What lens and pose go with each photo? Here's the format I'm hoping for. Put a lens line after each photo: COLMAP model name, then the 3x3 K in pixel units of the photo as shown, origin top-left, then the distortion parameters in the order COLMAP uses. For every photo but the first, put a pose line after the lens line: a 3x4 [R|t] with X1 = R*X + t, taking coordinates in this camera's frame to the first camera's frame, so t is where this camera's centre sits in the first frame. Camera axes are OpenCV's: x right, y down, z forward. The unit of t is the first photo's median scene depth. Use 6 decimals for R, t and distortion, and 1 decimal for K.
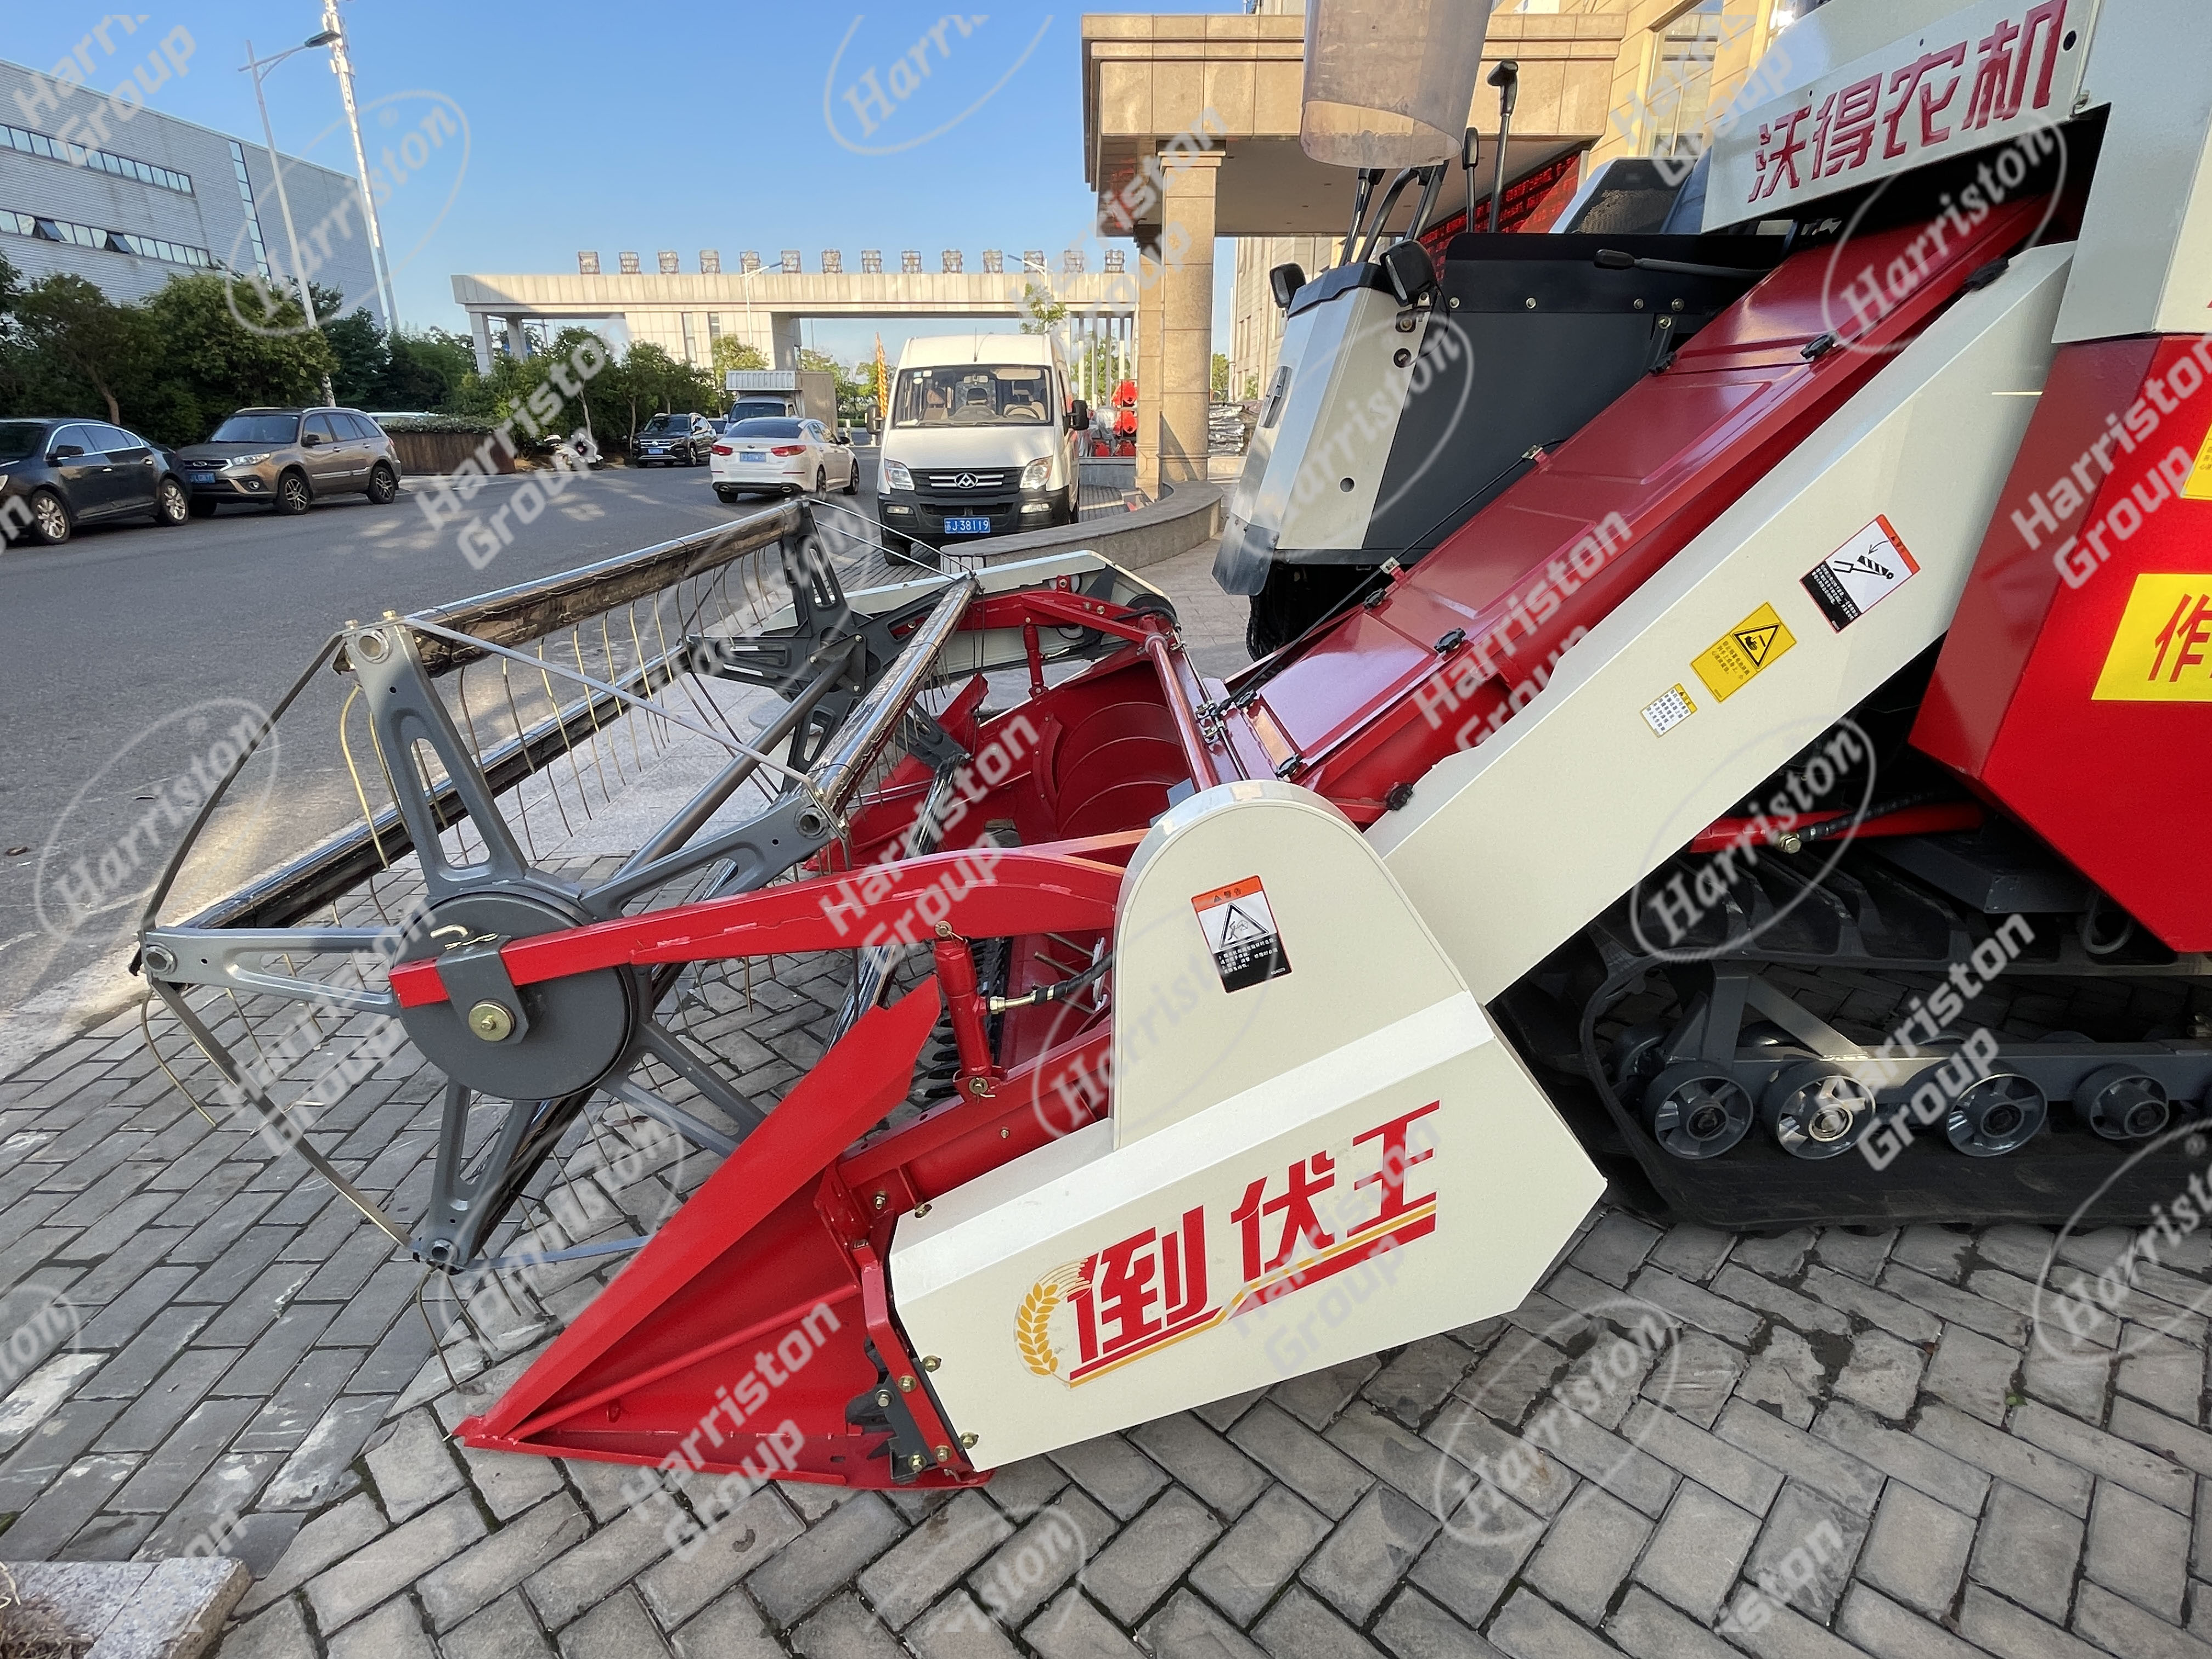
lens RADIAL K [[1152.2, 0, 1106.0], [0, 1152.2, 829.5], [0, 0, 1]] dist [-0.019663, 0.016276]
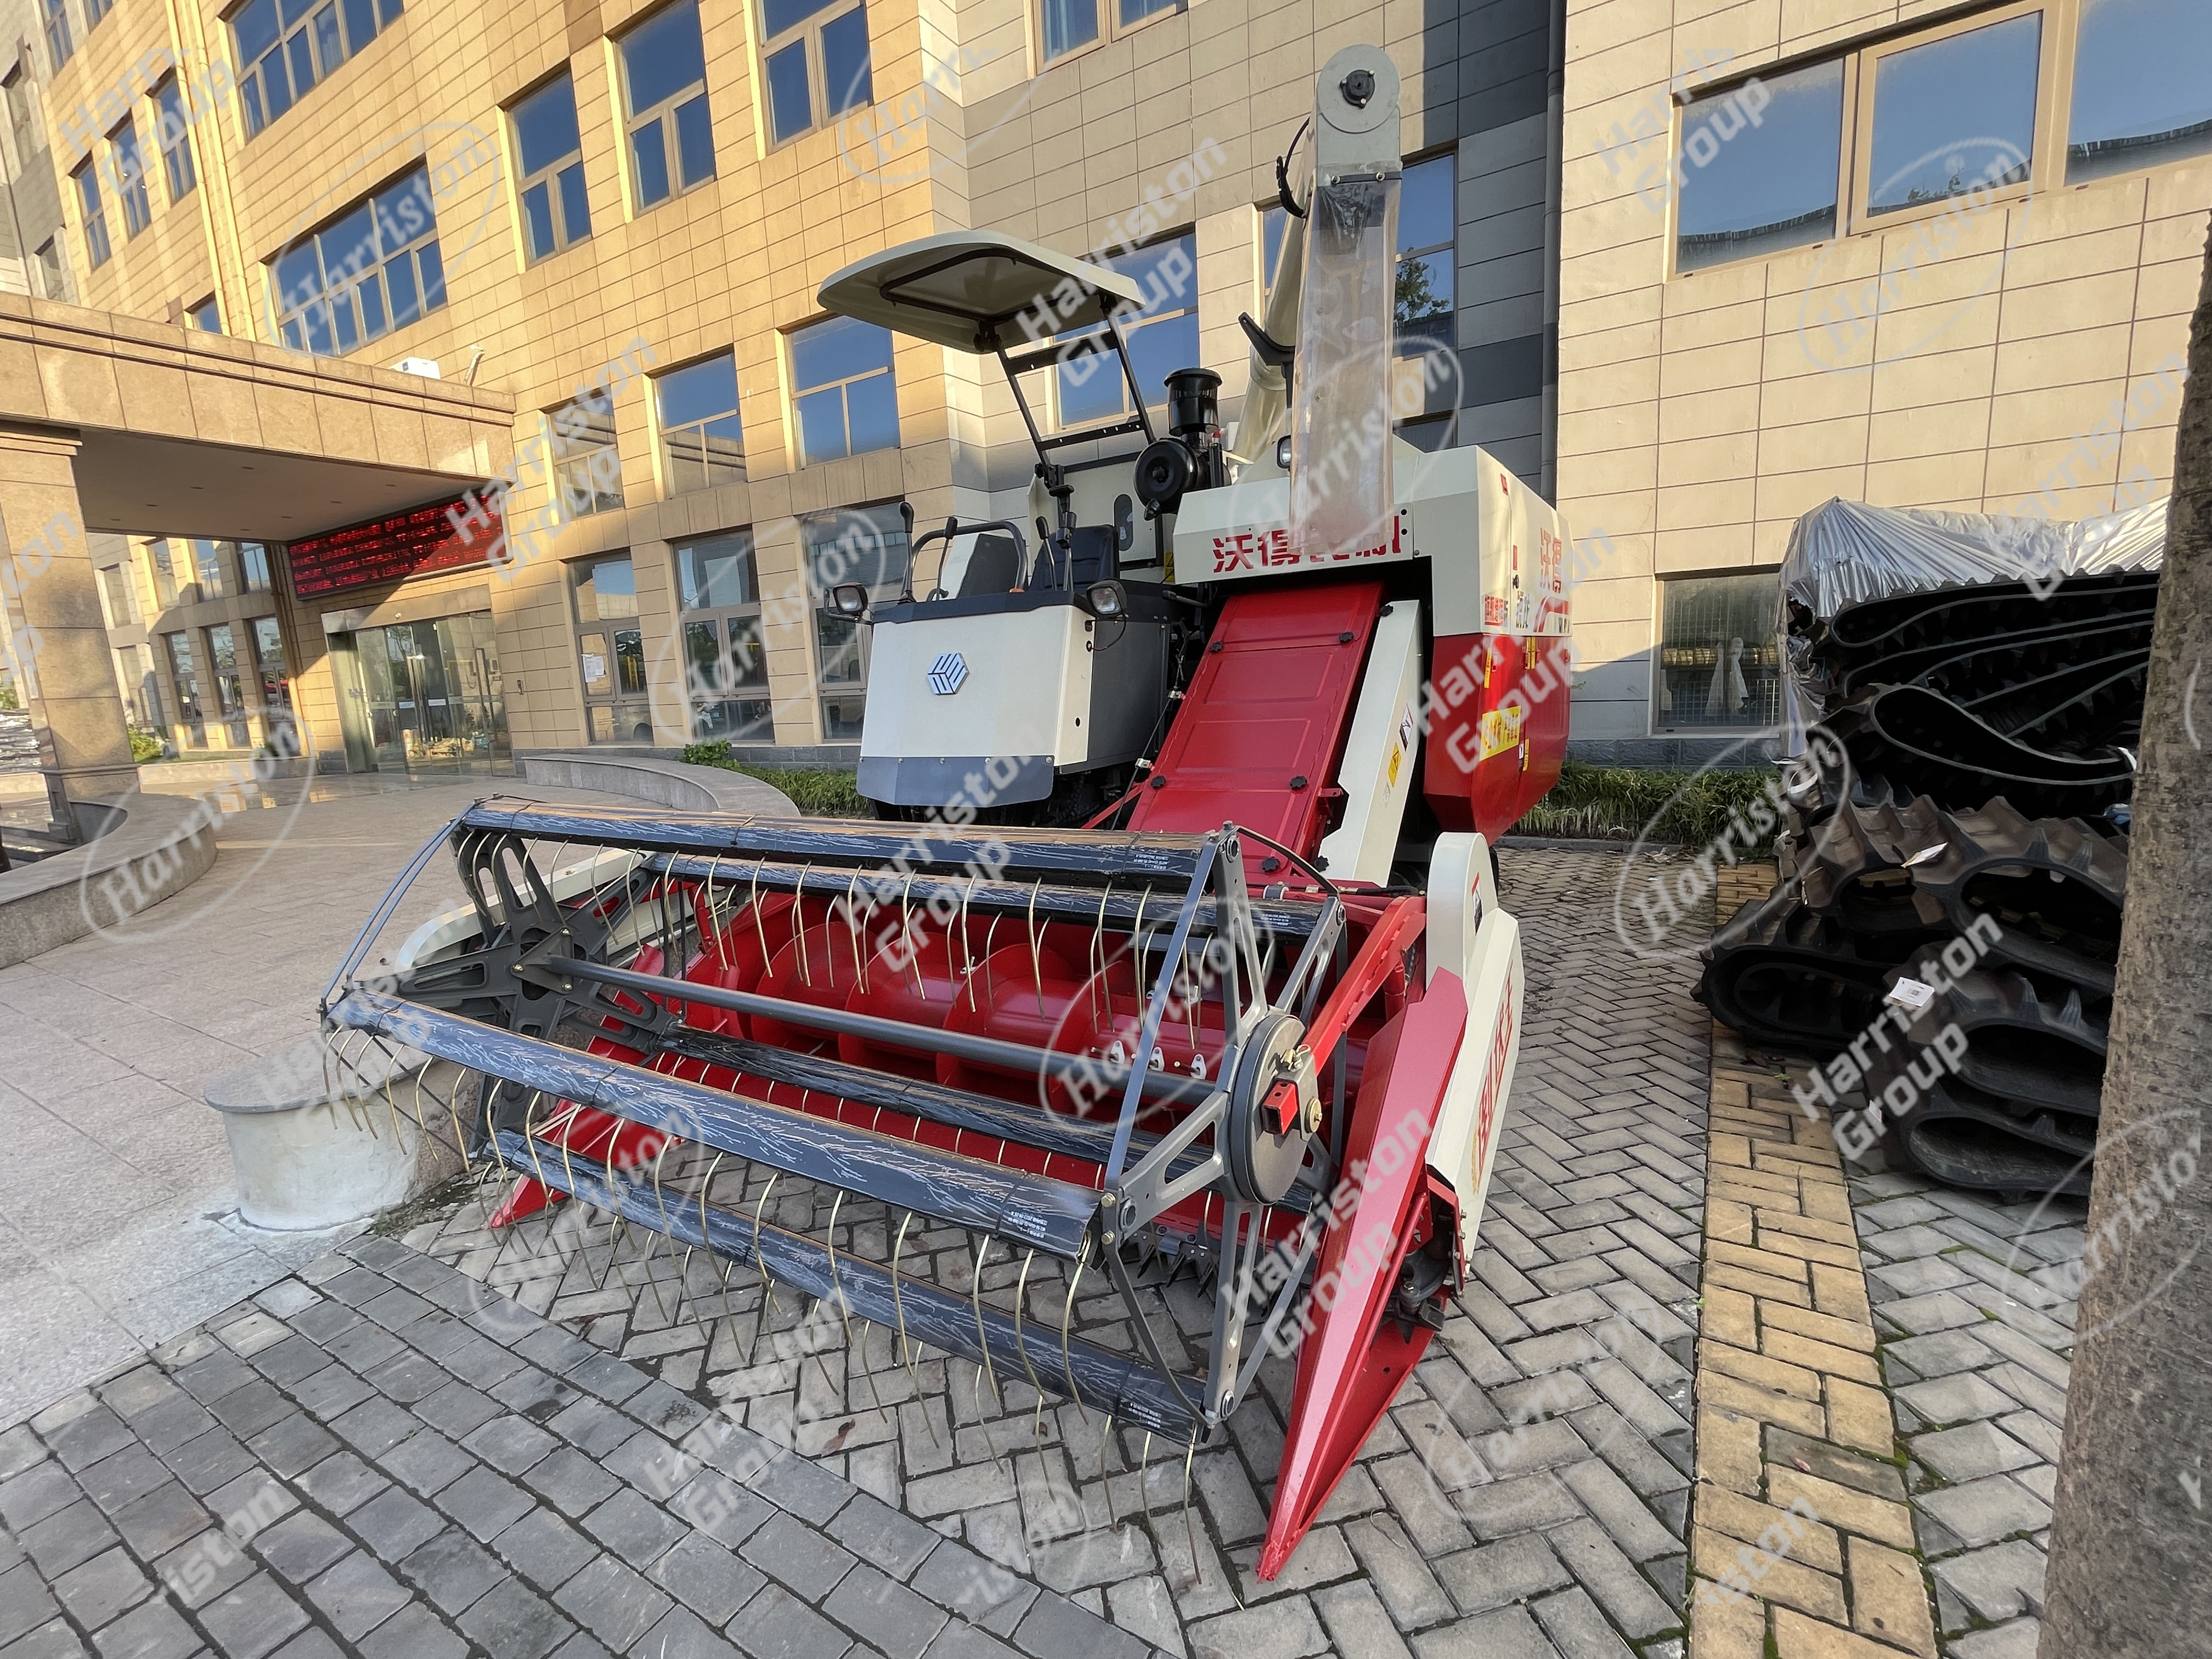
lens RADIAL K [[974.3, 0, 1106.0], [0, 974.3, 829.5], [0, 0, 1]] dist [-0.000127, 0.000104]
pose [[0.530003, -0.159953, 0.832774, -1.328965], [0.332465, 0.942621, -0.030539, -0.160807], [-0.780105, 0.293054, 0.552771, 0.412981]]
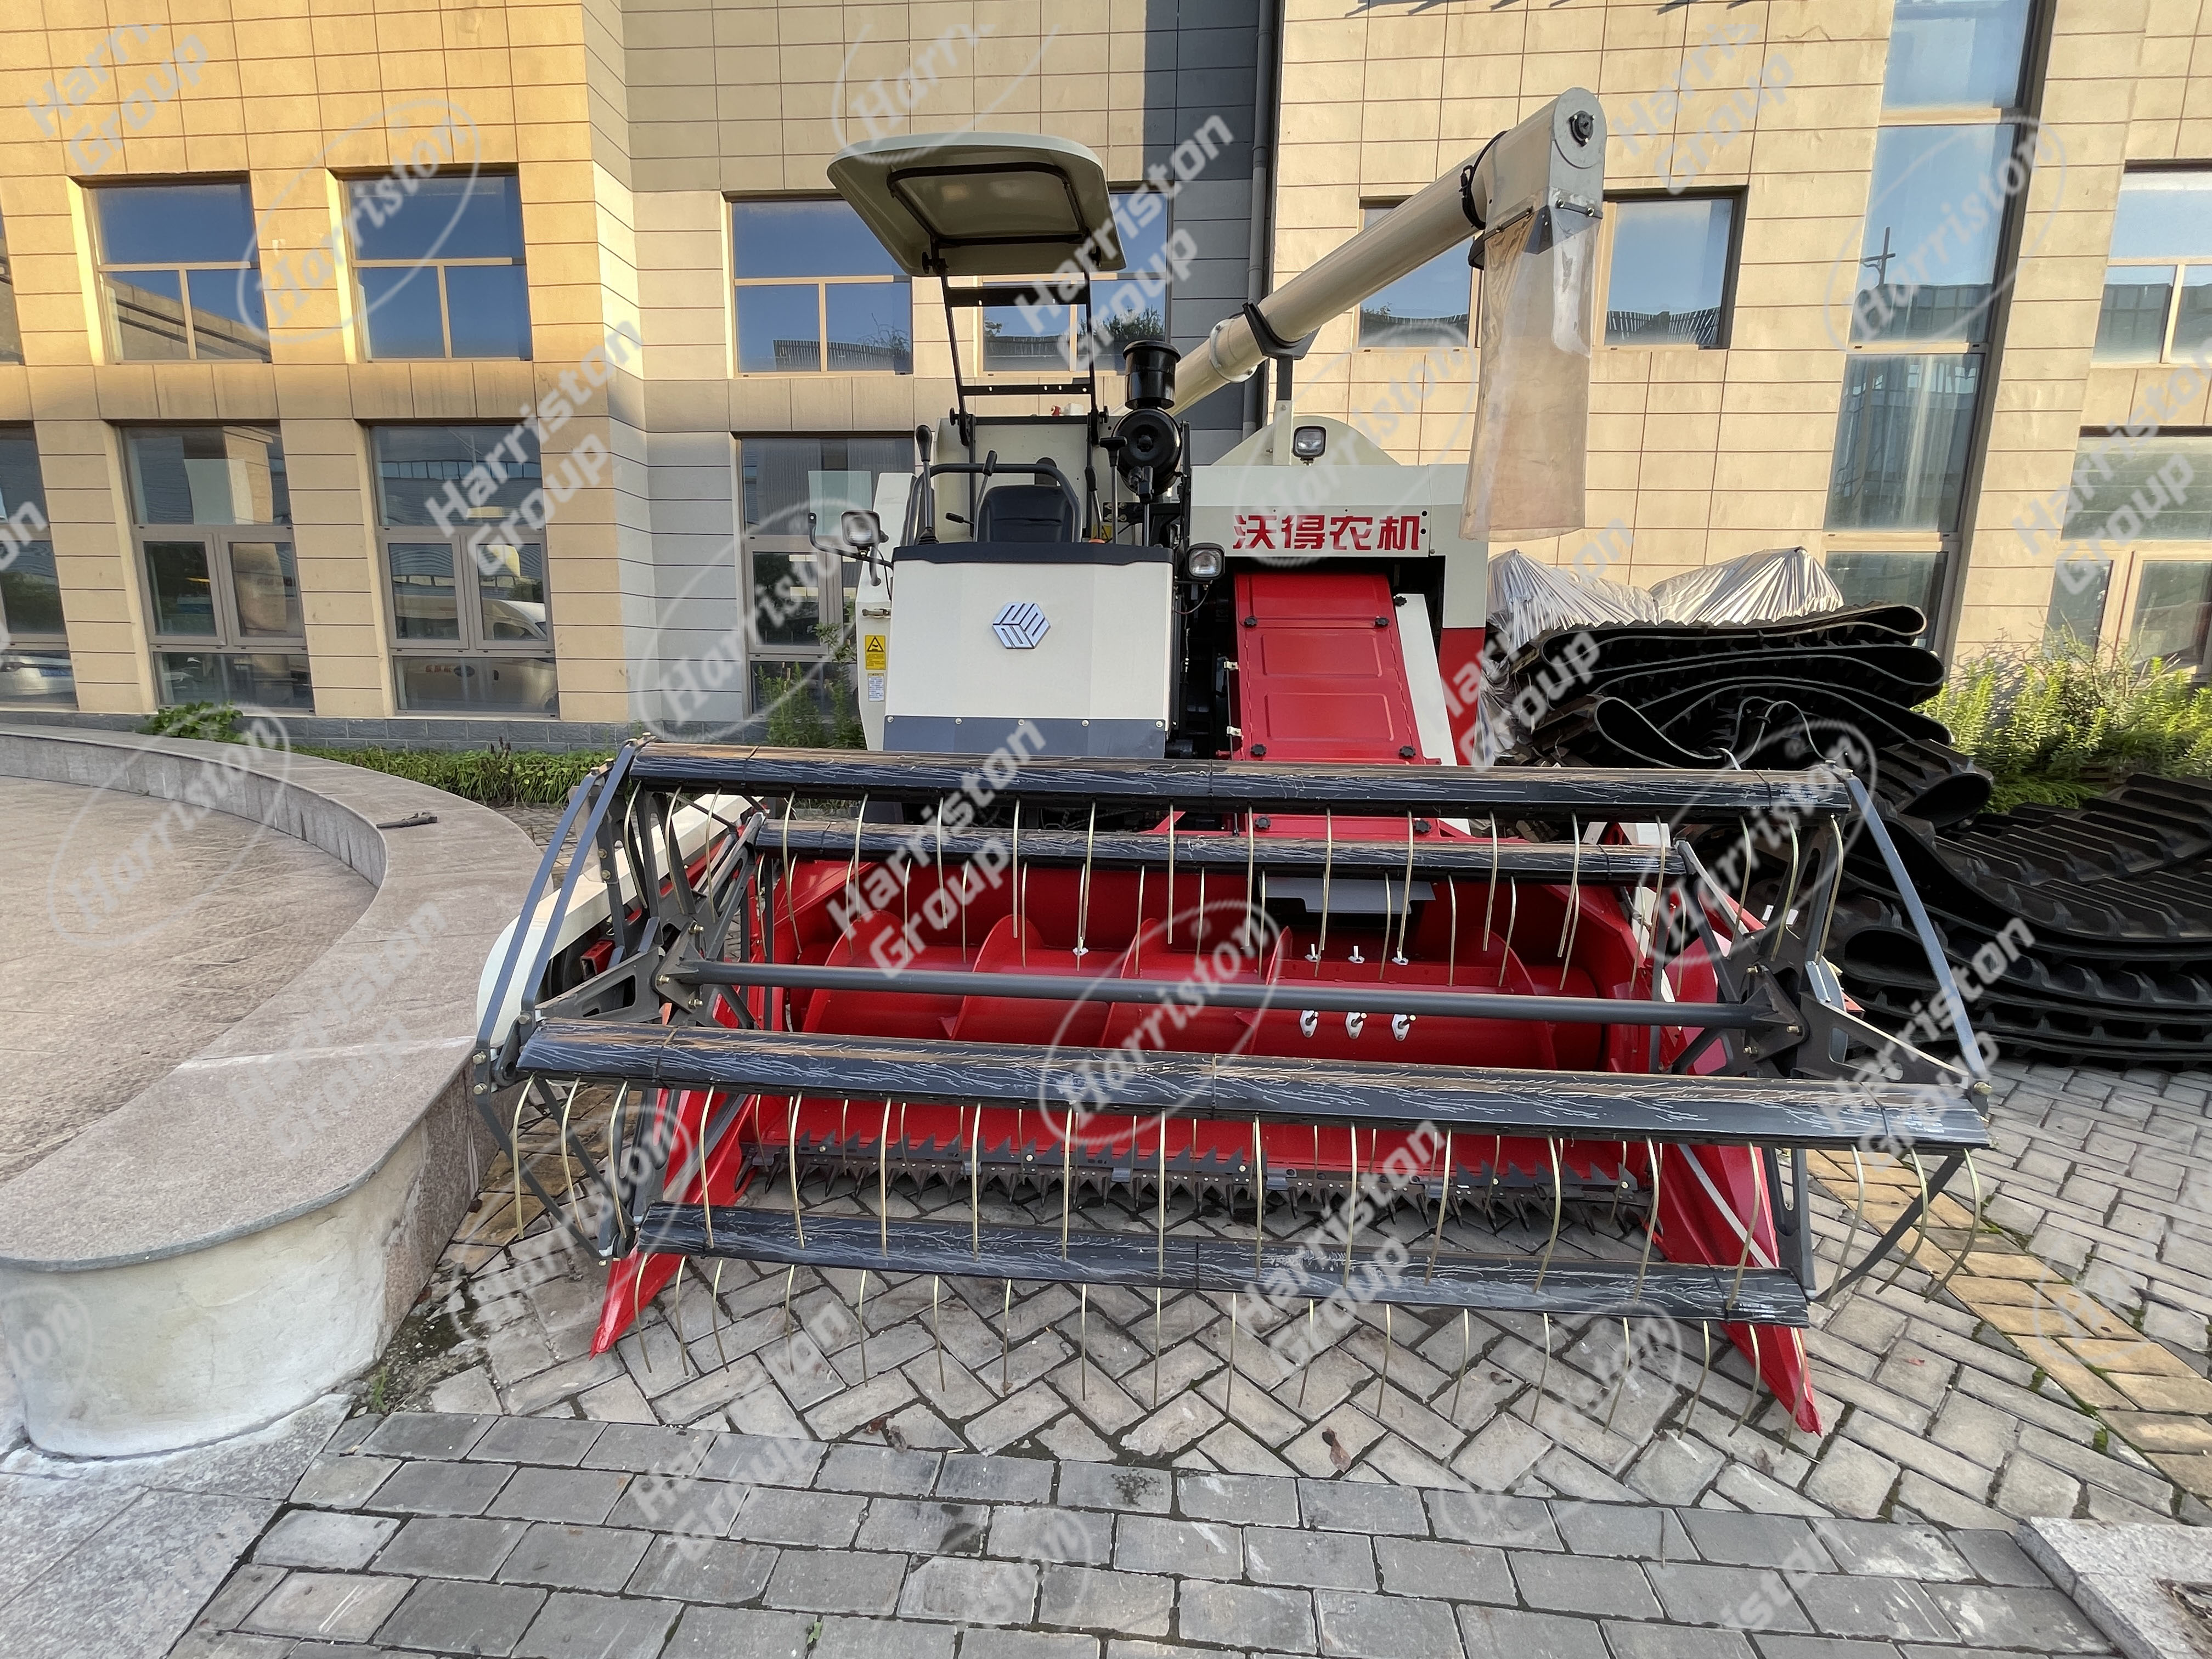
lens RADIAL K [[969.9, 0, 1106.0], [0, 969.9, 829.5], [0, 0, 1]] dist [-0.000775, 0.000382]
pose [[0.096010, -0.164383, 0.981713, -1.588907], [0.320879, 0.938728, 0.125804, -0.460028], [-0.942241, 0.302933, 0.142875, 1.411882]]
